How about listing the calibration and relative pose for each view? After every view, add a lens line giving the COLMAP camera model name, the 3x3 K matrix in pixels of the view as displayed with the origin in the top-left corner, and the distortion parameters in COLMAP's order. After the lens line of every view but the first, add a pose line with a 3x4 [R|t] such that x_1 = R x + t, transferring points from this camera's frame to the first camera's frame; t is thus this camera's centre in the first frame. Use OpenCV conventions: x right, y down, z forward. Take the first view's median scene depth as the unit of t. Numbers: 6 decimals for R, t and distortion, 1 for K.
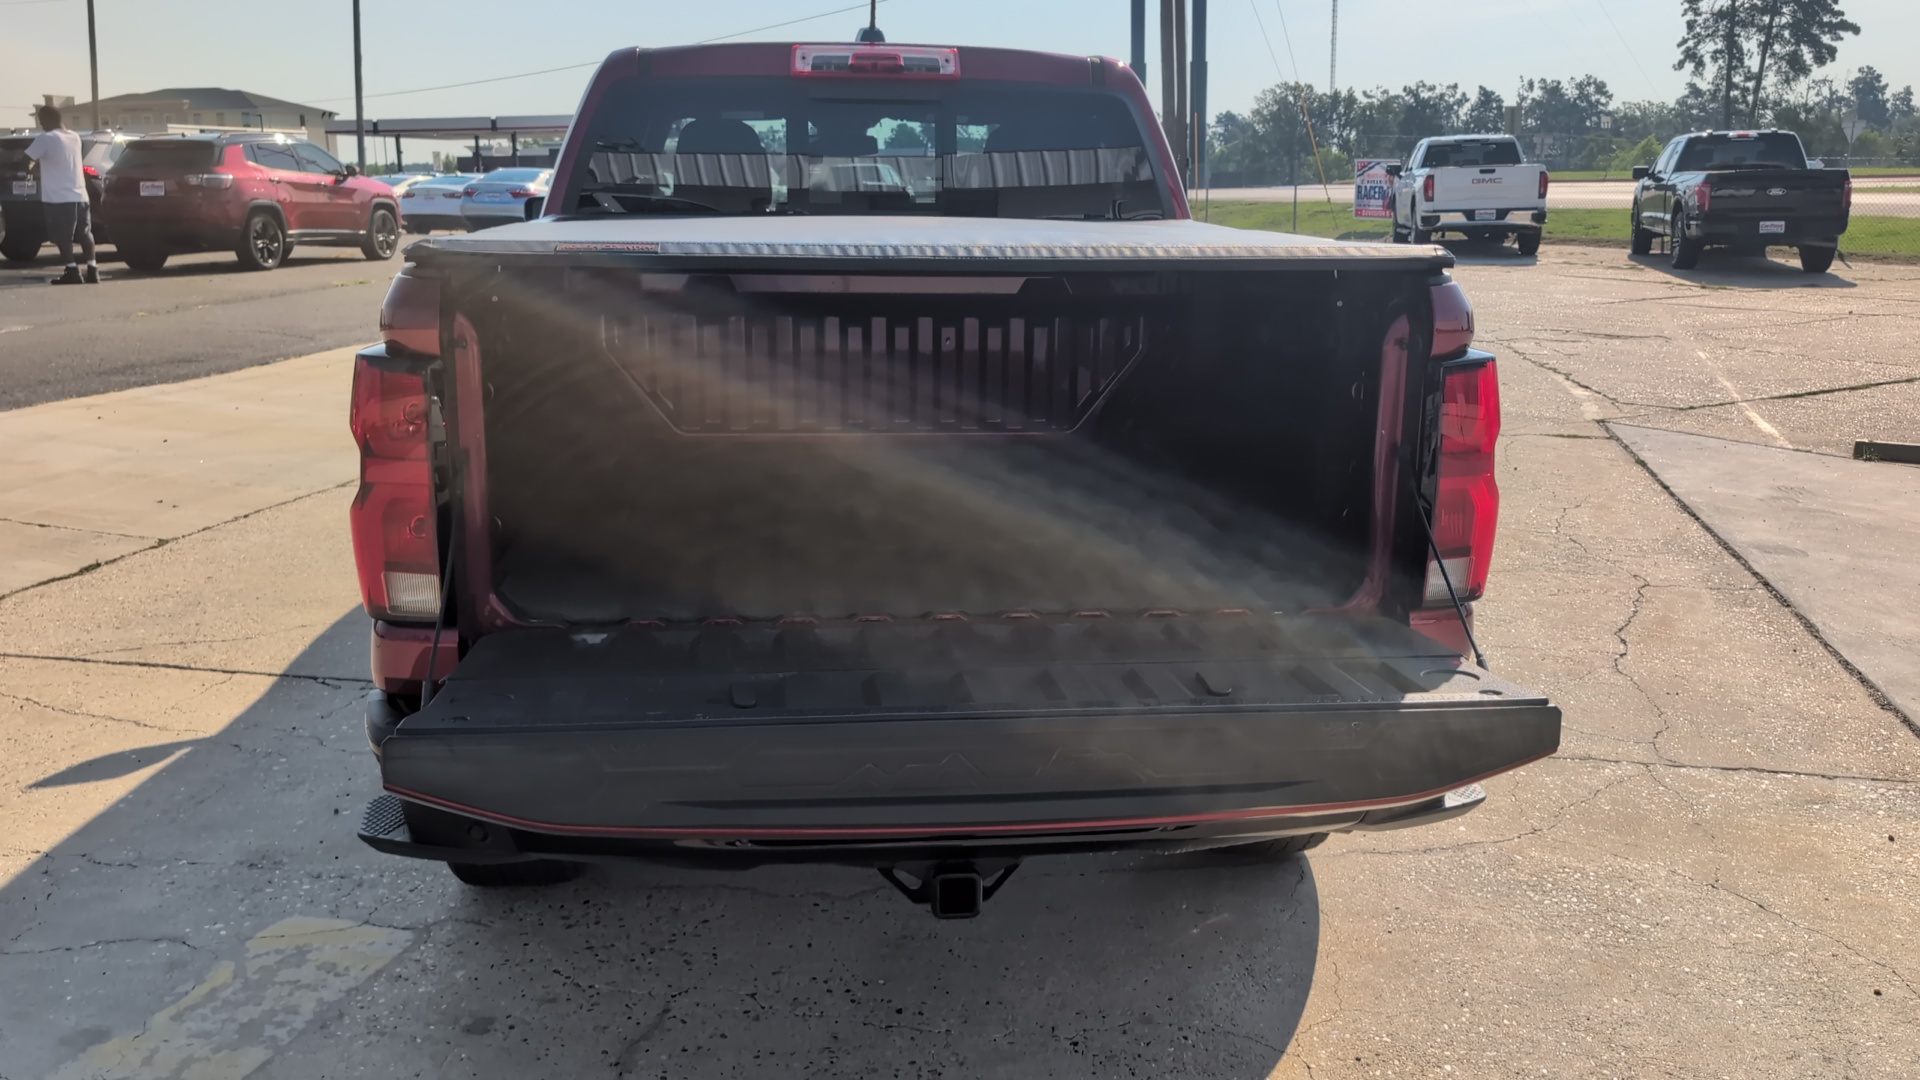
lens RADIAL K [[1645.3, 0, 963.4], [0, 1645.3, 539.0], [0, 0, 1]] dist [-0.011344, 0.047690]
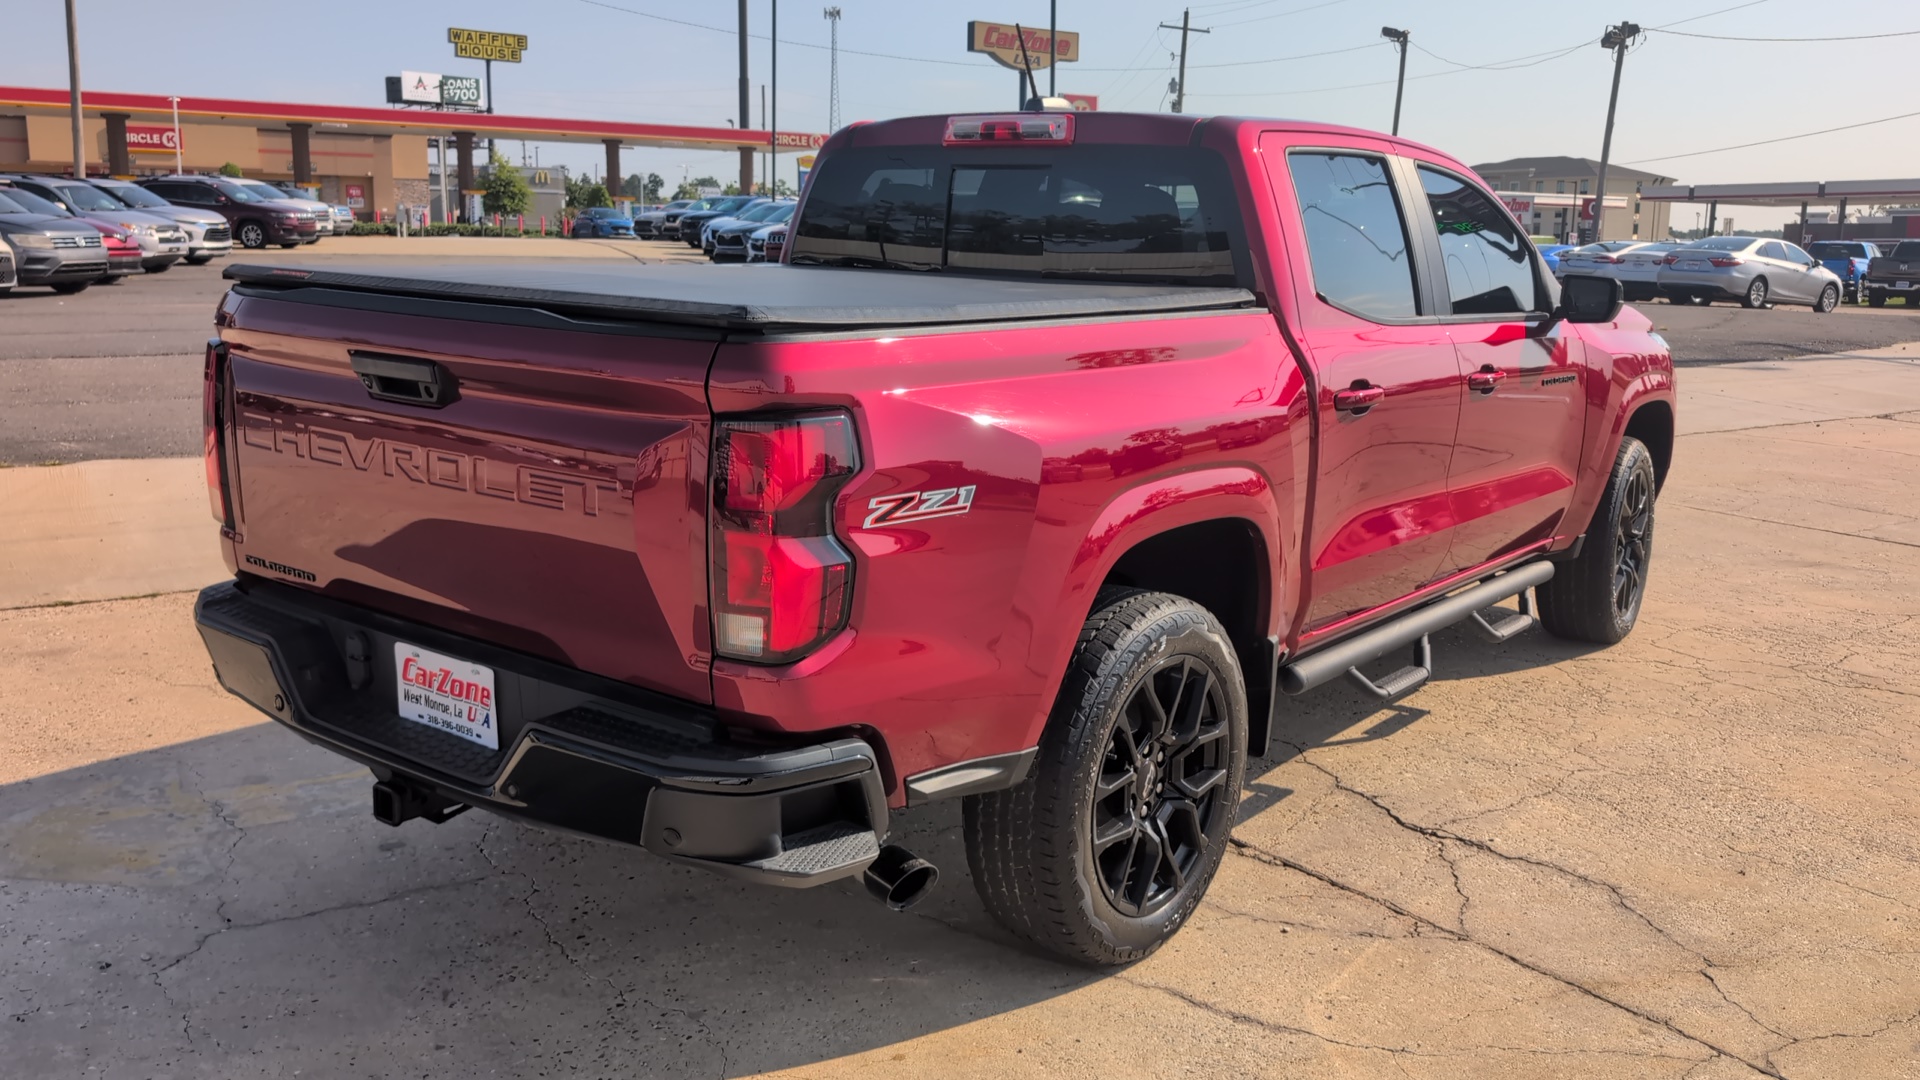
lens RADIAL K [[1625.7, 0, 963.4], [0, 1625.7, 545.2], [0, 0, 1]] dist [0.007777, 0.007499]
pose [[0.713170, 0.150425, -0.684661, 0.291767], [-0.172603, 0.984316, 0.036472, -0.024888], [0.679409, 0.092164, 0.727949, 0.100642]]
